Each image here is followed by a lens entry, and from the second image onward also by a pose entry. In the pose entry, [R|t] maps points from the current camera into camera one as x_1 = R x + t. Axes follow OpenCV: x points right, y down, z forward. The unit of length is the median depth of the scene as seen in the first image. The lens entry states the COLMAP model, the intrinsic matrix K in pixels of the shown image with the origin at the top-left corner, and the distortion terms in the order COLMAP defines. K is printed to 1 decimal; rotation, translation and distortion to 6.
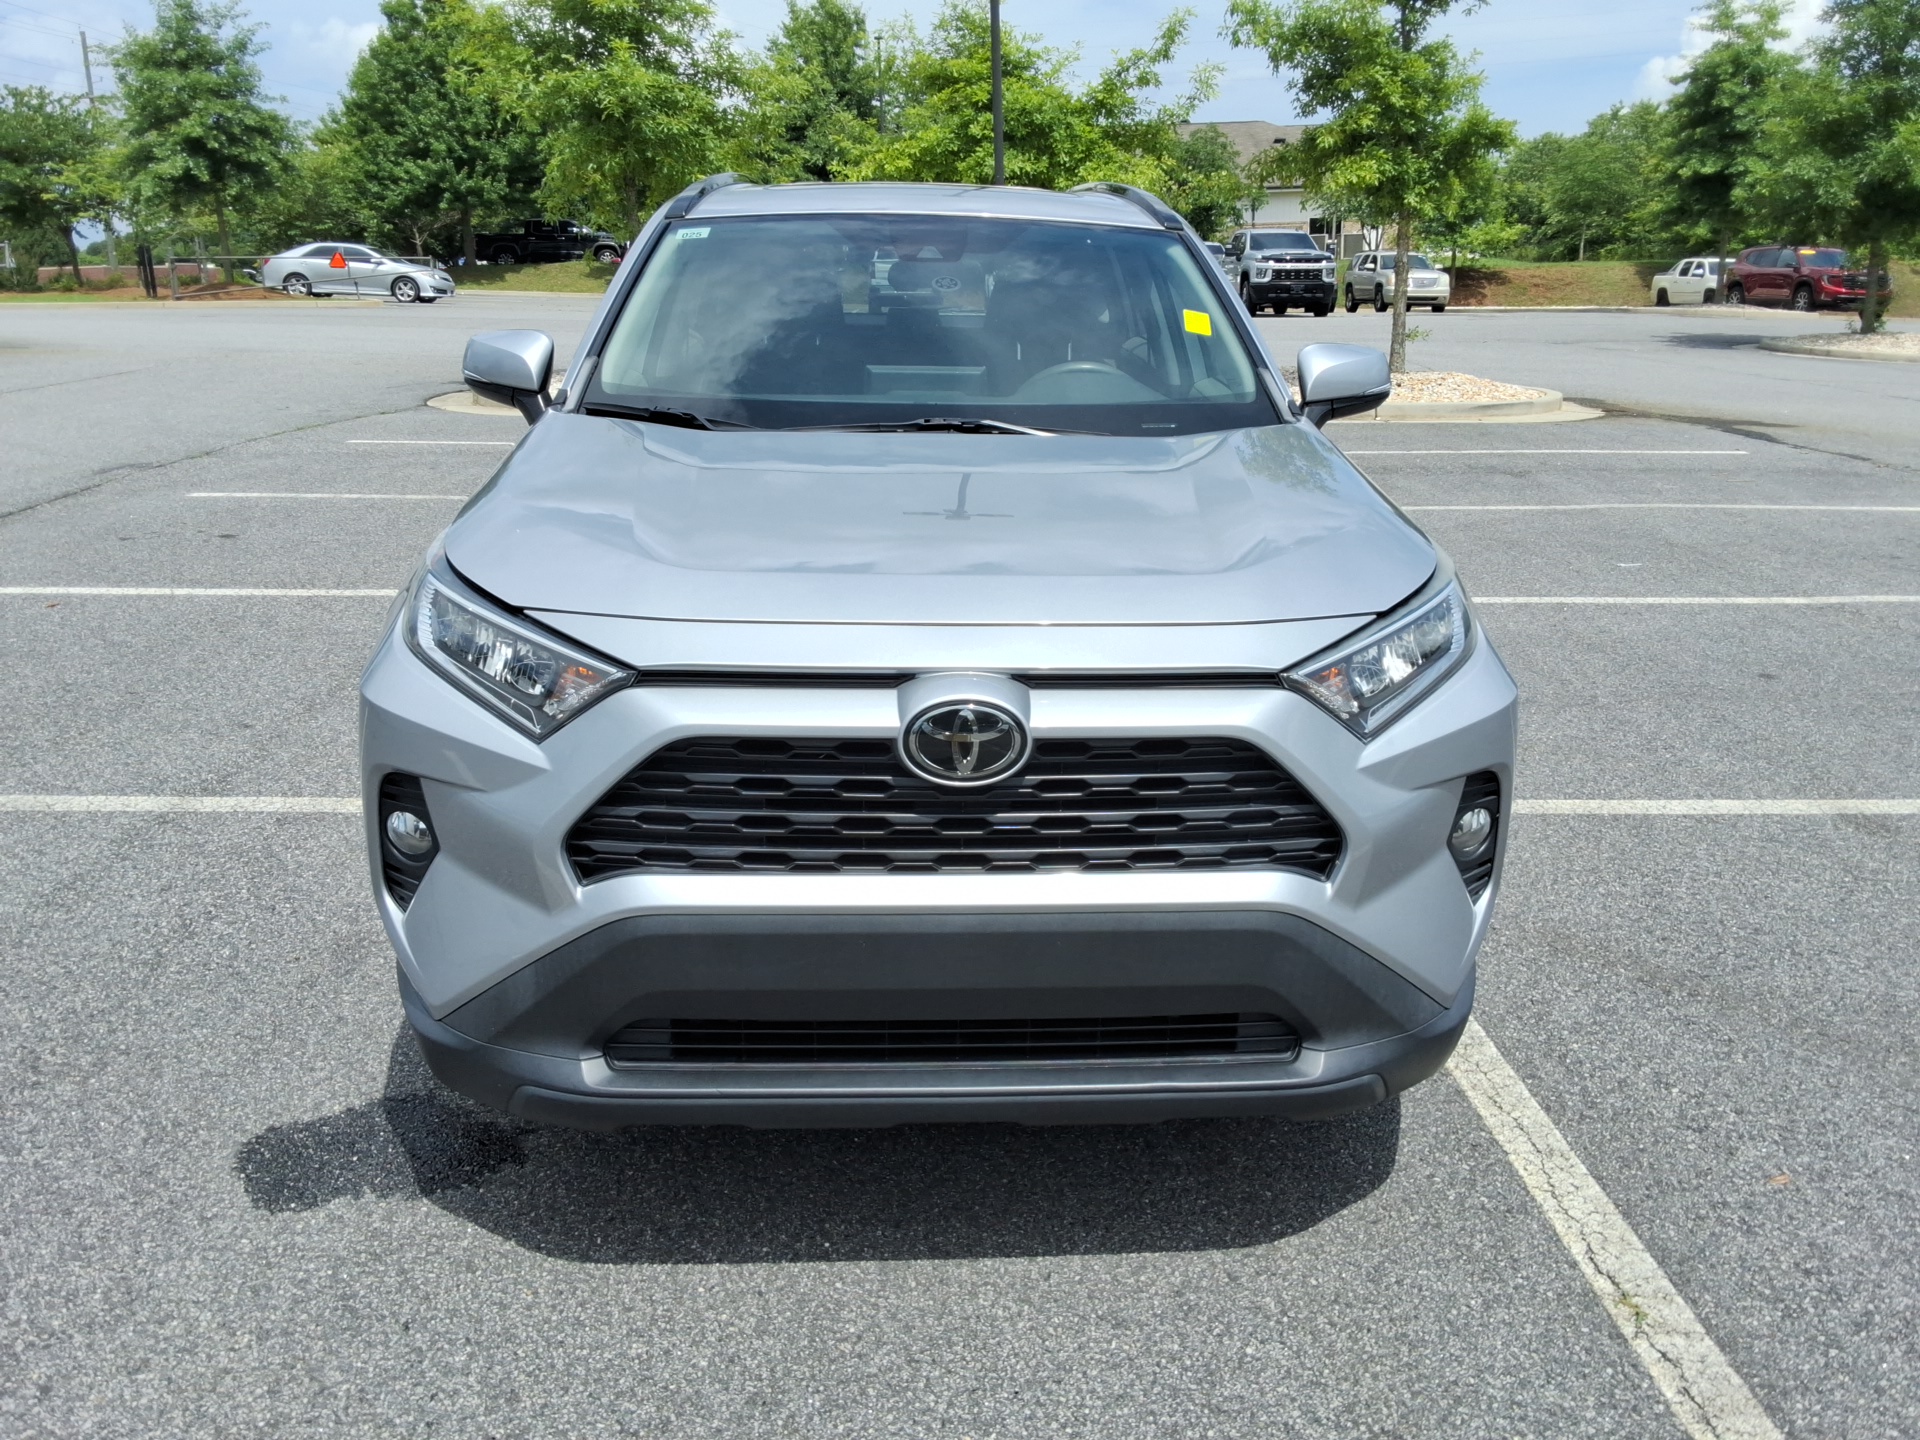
lens RADIAL K [[1543.7, 0, 950.4], [0, 1543.7, 709.4], [0, 0, 1]] dist [0.106223, -0.162109]
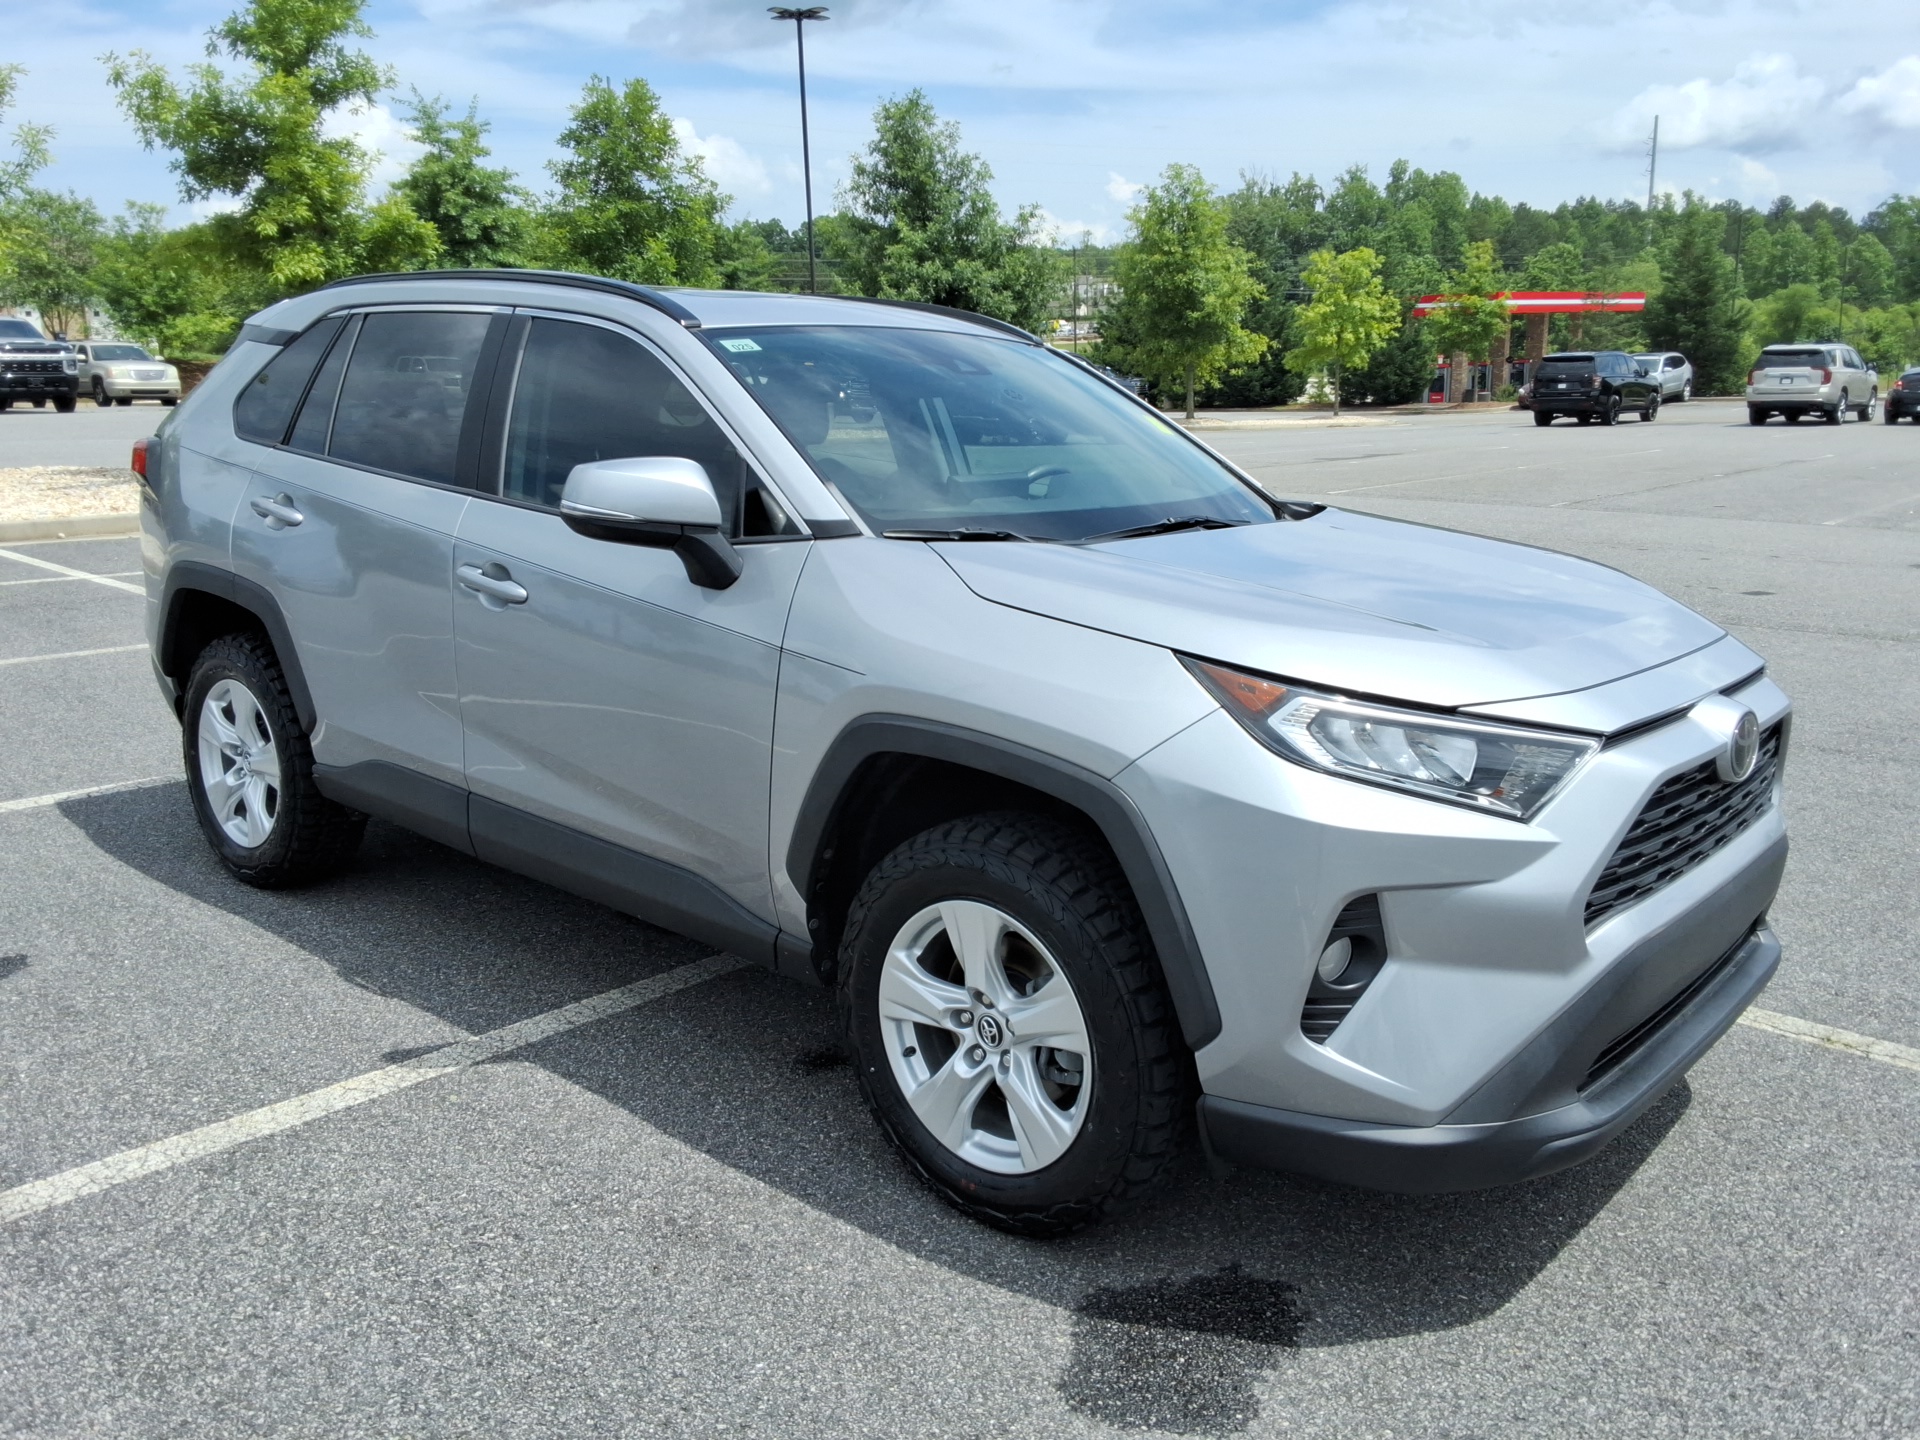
lens RADIAL K [[1543.7, 0, 978.2], [0, 1543.7, 714.0], [0, 0, 1]] dist [0.106223, -0.162109]
pose [[0.686718, -0.158840, 0.709357, -0.103752], [0.195679, 0.980207, 0.030056, -0.012885], [-0.700091, 0.118166, 0.704208, 0.039986]]
